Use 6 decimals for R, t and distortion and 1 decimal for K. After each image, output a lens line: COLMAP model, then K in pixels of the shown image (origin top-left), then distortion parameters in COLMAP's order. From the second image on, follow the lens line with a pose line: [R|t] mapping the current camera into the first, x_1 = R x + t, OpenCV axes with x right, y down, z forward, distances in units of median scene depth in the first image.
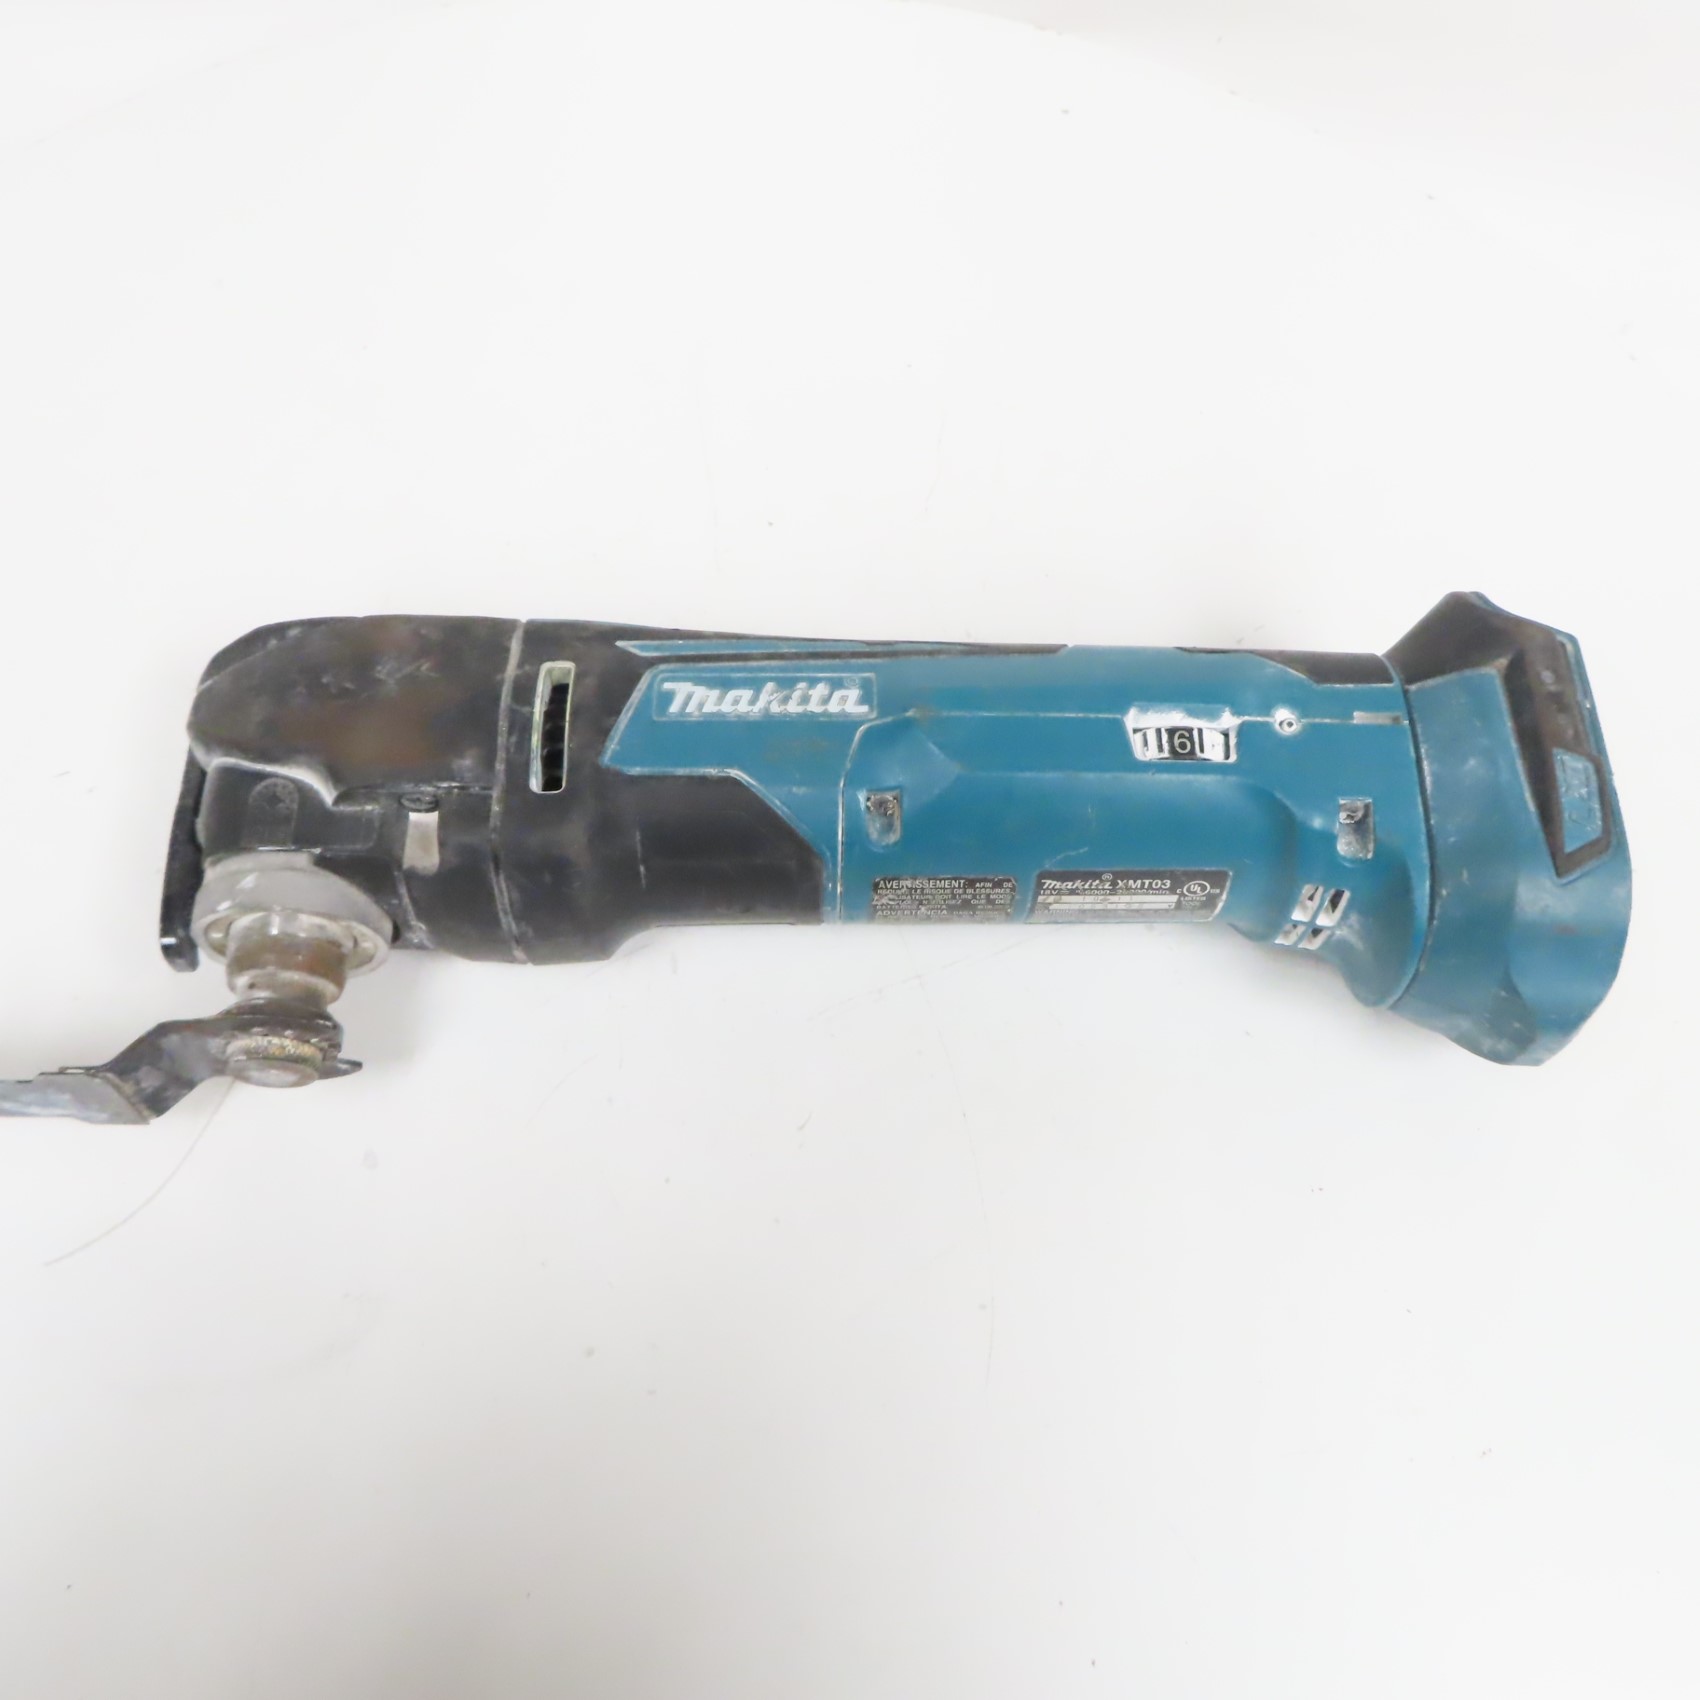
lens RADIAL K [[1826.6, 0, 850.0], [0, 1826.6, 850.0], [0, 0, 1]] dist [0.002280, -0.000524]
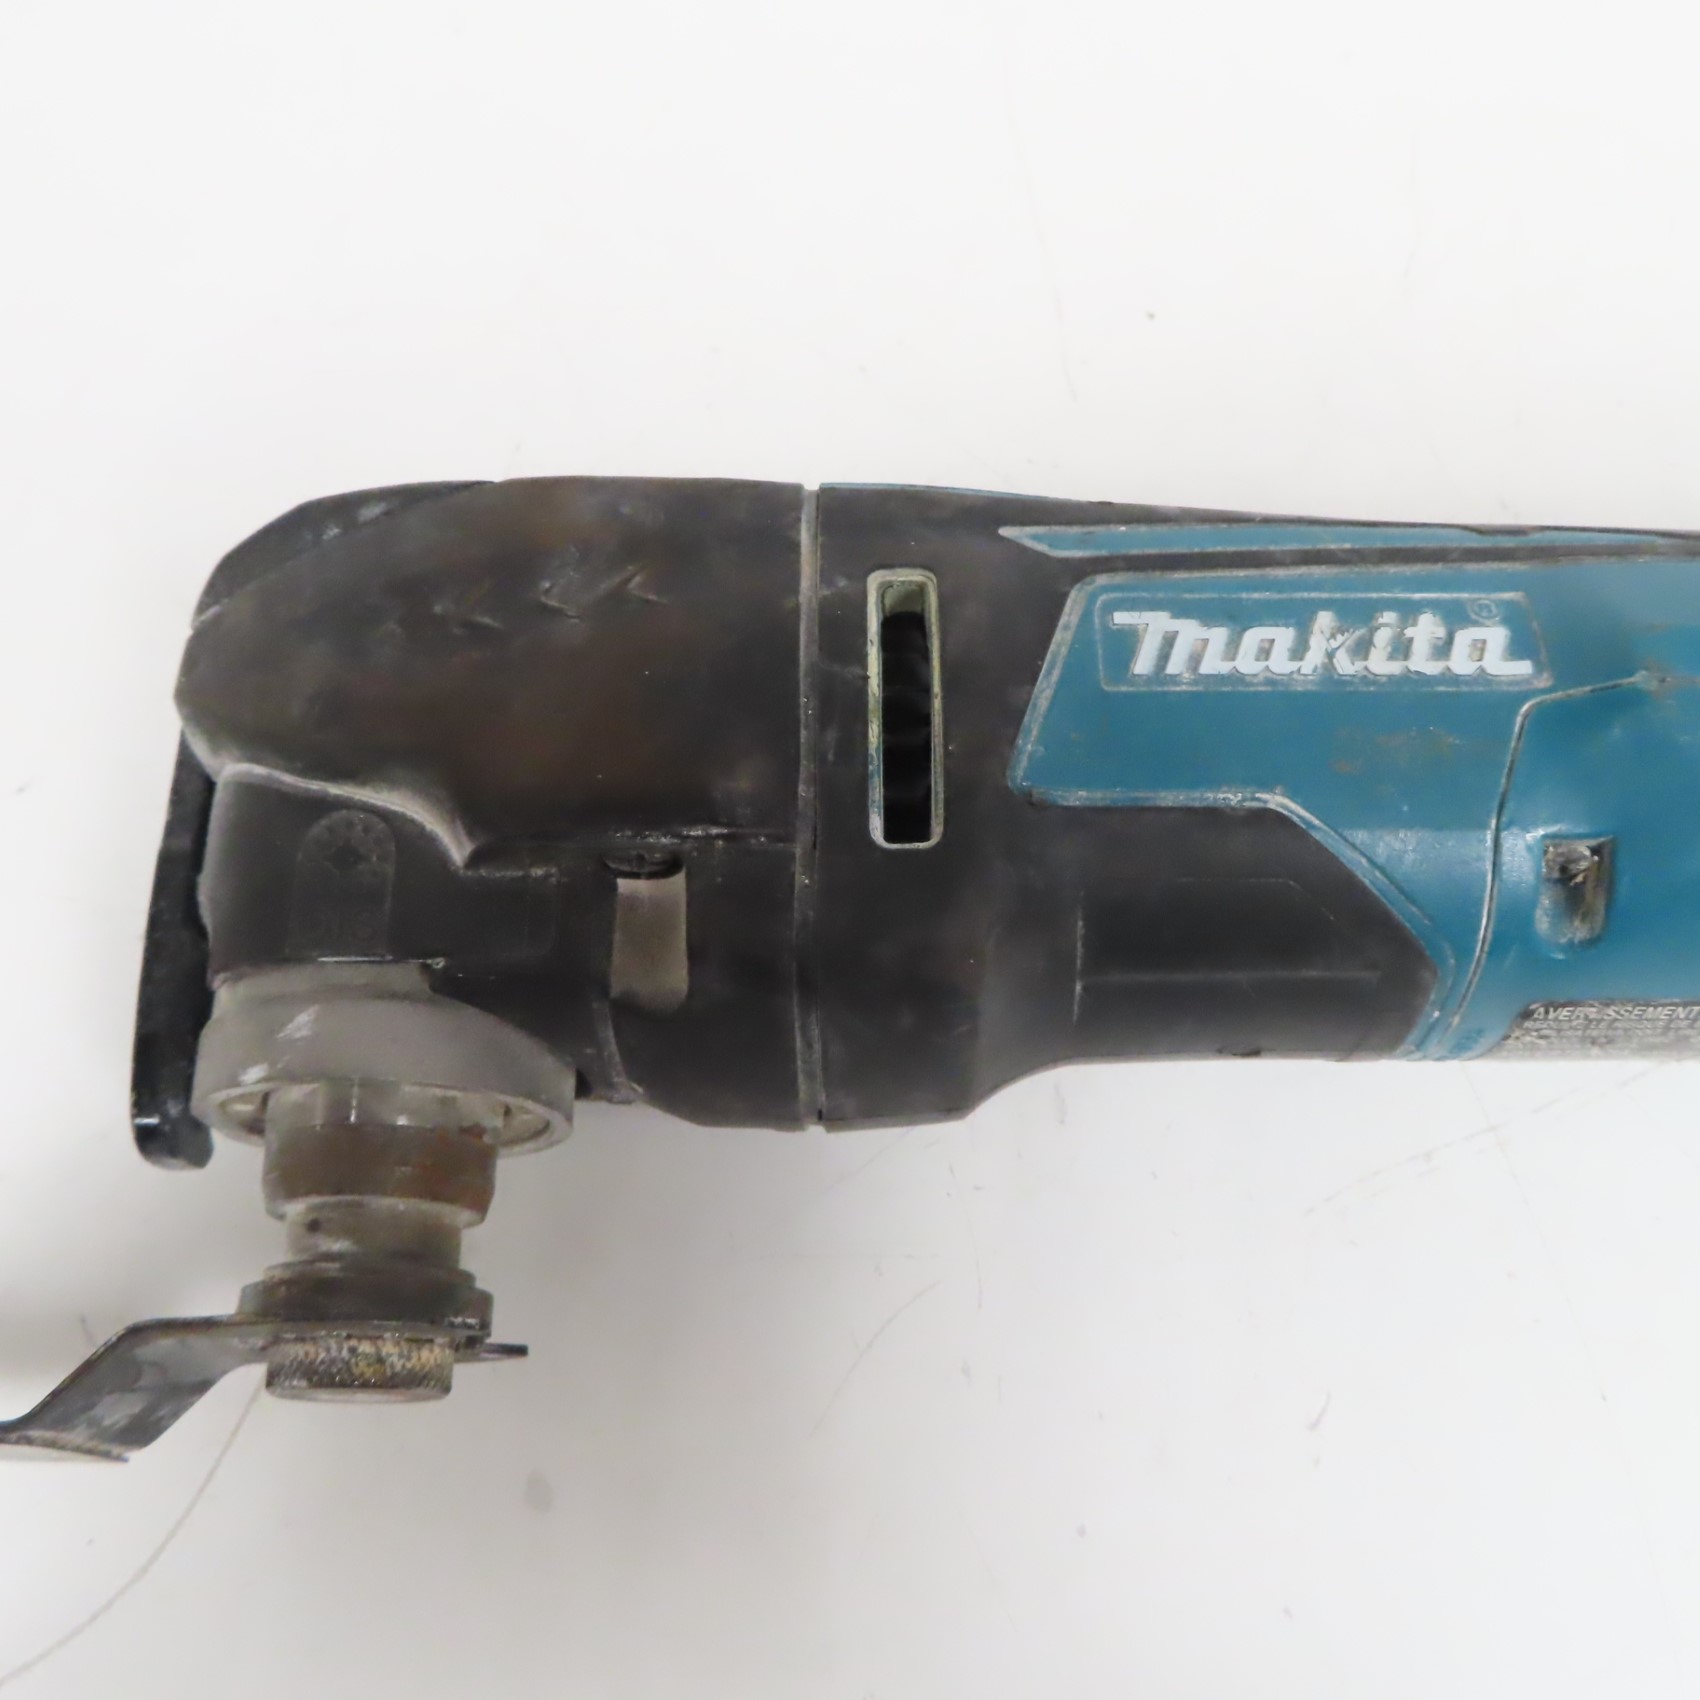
lens RADIAL K [[1766.1, 0, 850.0], [0, 1766.1, 850.0], [0, 0, 1]] dist [-0.032225, 0.007482]
pose [[0.999951, -0.000508, -0.009930, -0.171024], [0.001347, 0.996405, 0.084702, -0.068365], [0.009851, -0.084711, 0.996357, 0.516105]]
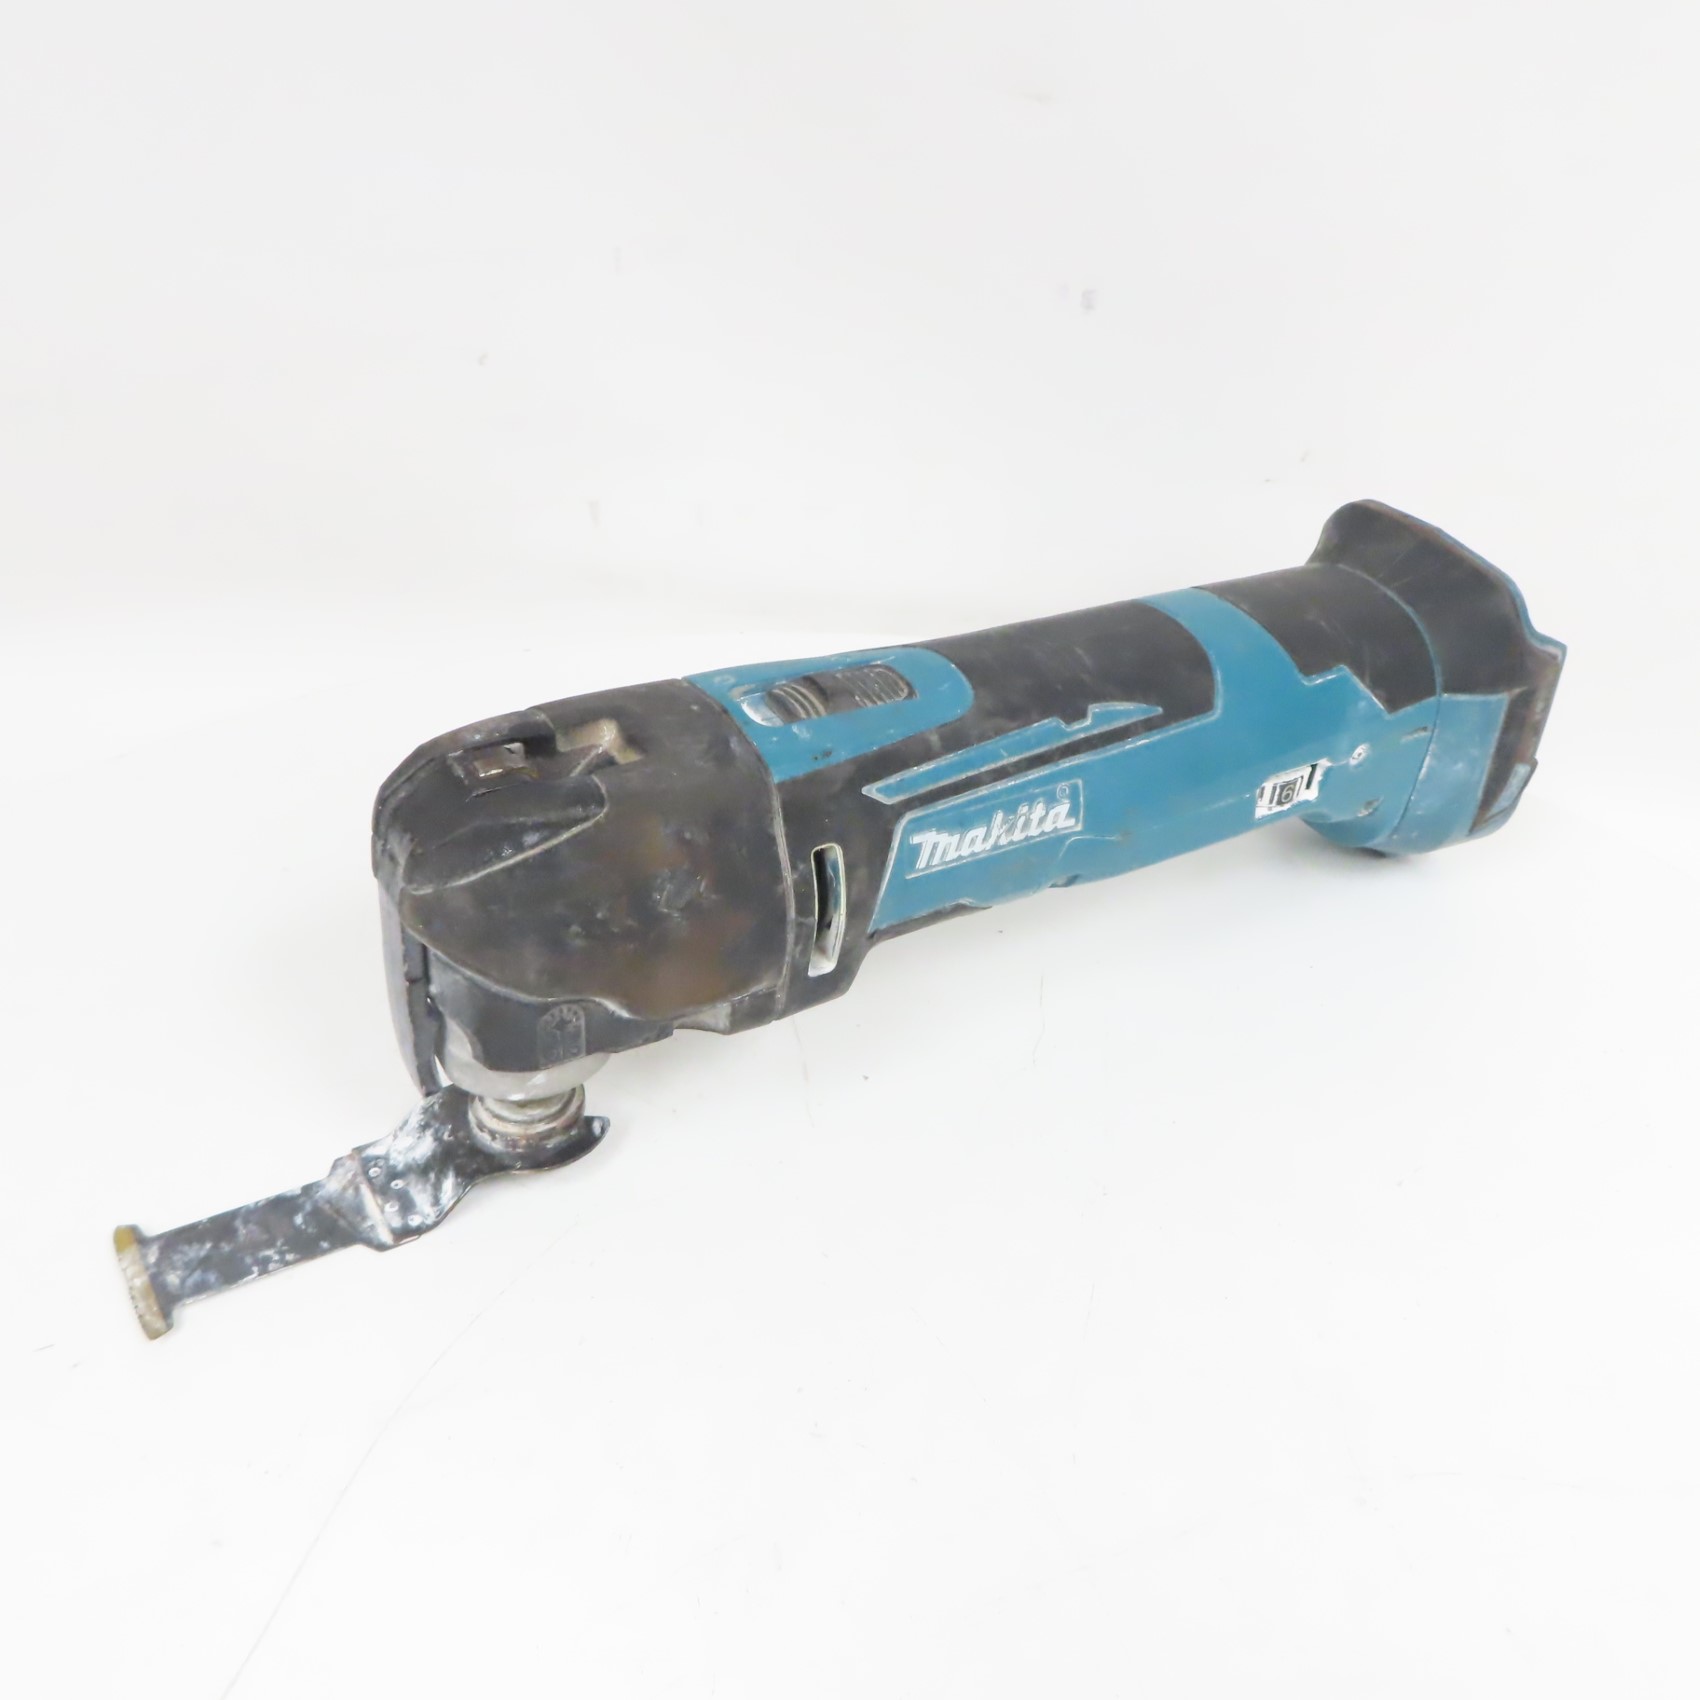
lens RADIAL K [[1826.6, 0, 850.0], [0, 1826.6, 850.0], [0, 0, 1]] dist [0.002280, -0.000524]
pose [[0.868718, -0.236388, 0.435259, -0.582623], [-0.281864, 0.486666, 0.826867, -0.929071], [-0.407287, -0.840998, 0.356146, 0.652348]]
